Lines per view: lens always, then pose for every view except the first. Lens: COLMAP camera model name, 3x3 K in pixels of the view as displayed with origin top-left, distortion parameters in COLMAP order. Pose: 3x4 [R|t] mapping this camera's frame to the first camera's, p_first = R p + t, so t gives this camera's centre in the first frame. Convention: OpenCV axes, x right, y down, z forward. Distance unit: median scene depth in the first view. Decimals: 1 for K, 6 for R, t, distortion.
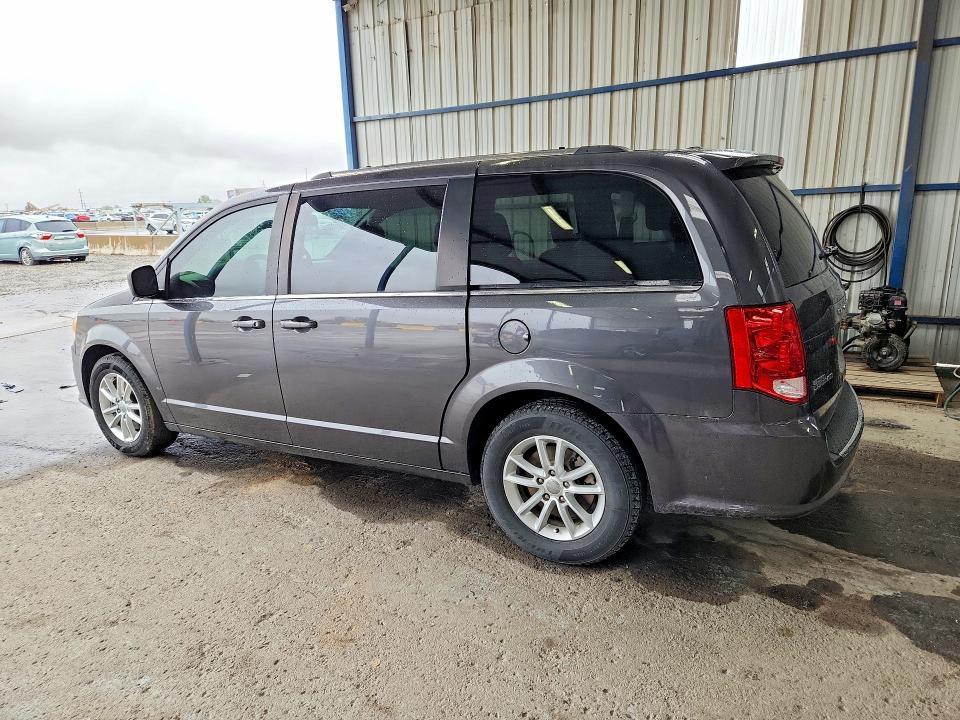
lens RADIAL K [[655.4, 0, 479.9], [0, 655.4, 363.6], [0, 0, 1]] dist [0.043559, -0.022753]
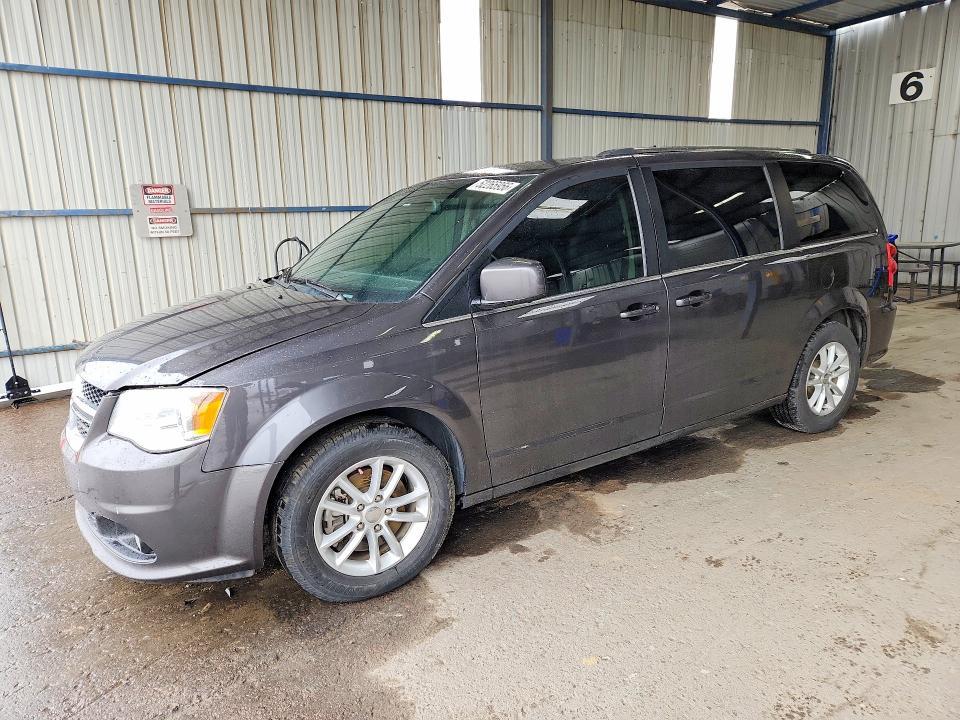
lens RADIAL K [[655.4, 0, 476.3], [0, 655.4, 356.2], [0, 0, 1]] dist [0.043559, -0.022753]
pose [[0.441171, -0.174561, 0.880282, -0.821497], [0.215783, 0.972756, 0.084755, -0.087869], [-0.871095, 0.152558, 0.466819, 0.510946]]
